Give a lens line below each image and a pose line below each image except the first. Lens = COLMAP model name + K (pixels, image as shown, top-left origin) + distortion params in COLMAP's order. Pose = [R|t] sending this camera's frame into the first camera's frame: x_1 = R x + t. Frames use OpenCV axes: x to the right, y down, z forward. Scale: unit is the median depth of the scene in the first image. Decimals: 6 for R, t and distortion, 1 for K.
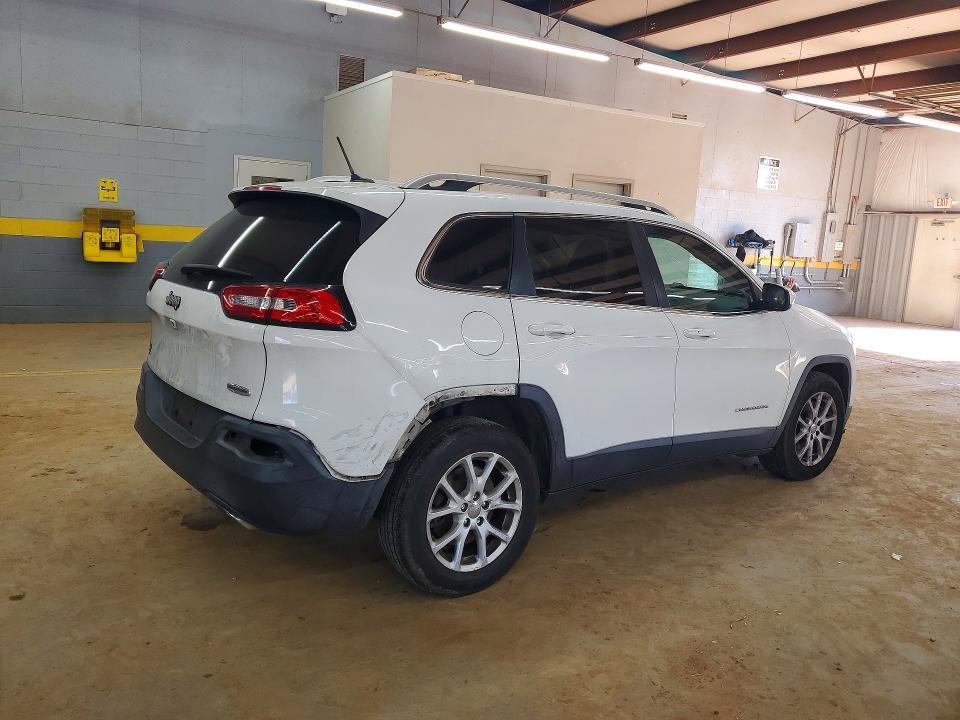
lens RADIAL K [[719.8, 0, 475.4], [0, 719.8, 359.6], [0, 0, 1]] dist [0.037049, -0.004128]
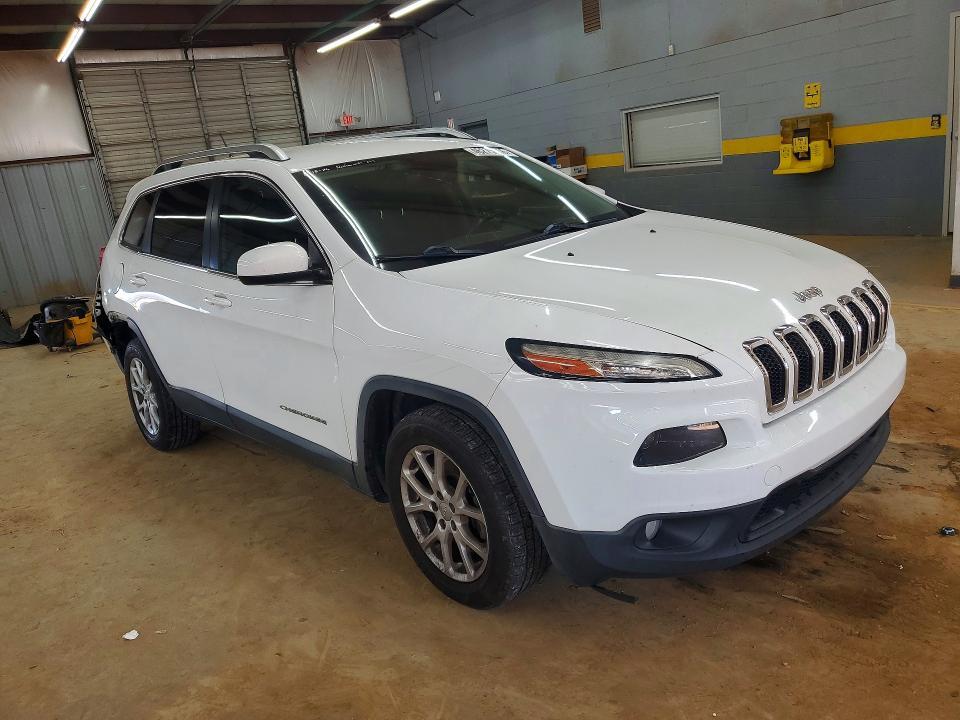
lens RADIAL K [[719.8, 0, 475.4], [0, 719.8, 359.6], [0, 0, 1]] dist [0.037049, -0.004128]
pose [[0.096139, 0.201525, -0.974754, 1.126655], [-0.046386, 0.979133, 0.197856, -0.145329], [0.994287, 0.026193, 0.103480, 1.118903]]
